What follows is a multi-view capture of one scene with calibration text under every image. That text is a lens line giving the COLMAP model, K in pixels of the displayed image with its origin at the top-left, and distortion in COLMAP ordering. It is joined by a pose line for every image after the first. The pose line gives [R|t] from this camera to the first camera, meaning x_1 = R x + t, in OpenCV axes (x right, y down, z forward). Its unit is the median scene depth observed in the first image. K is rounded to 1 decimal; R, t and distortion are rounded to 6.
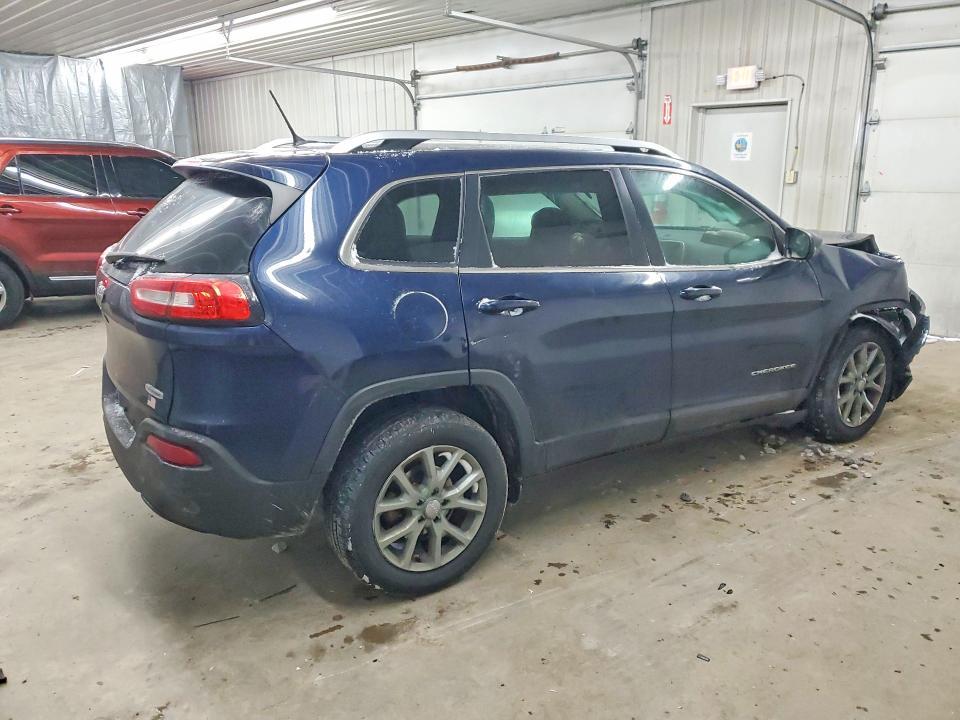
lens RADIAL K [[738.9, 0, 479.7], [0, 738.9, 357.8], [0, 0, 1]] dist [0.027481, 0.000290]
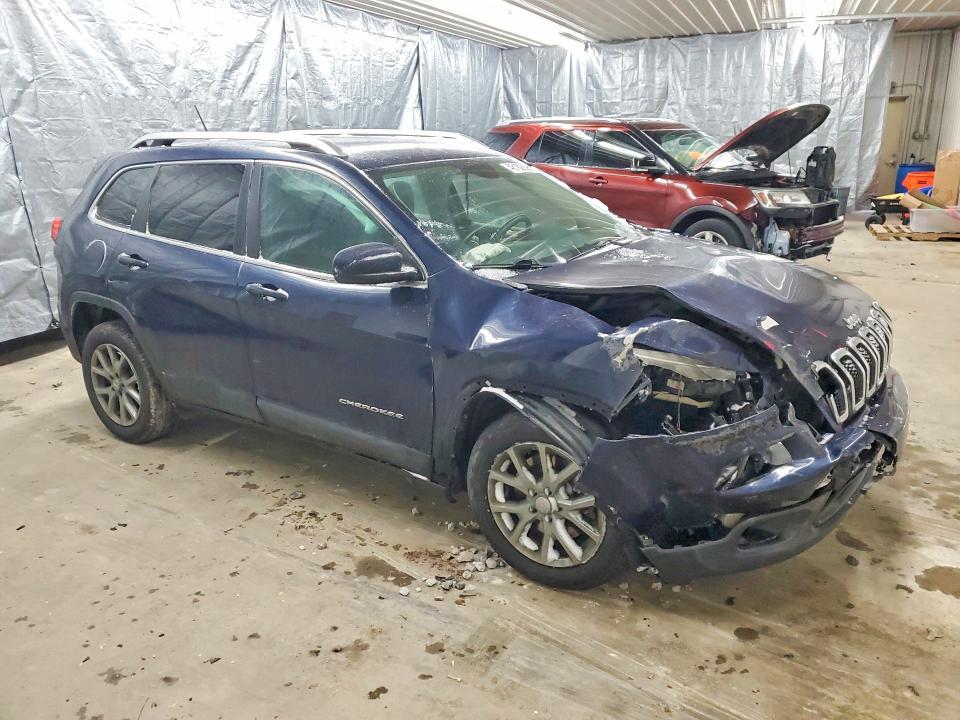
lens RADIAL K [[738.9, 0, 480.2], [0, 738.9, 362.0], [0, 0, 1]] dist [0.027481, 0.000290]
pose [[0.388179, 0.266053, -0.882345, 1.304915], [-0.212145, 0.957507, 0.195385, -0.251328], [0.896834, 0.111341, 0.428126, 0.835210]]
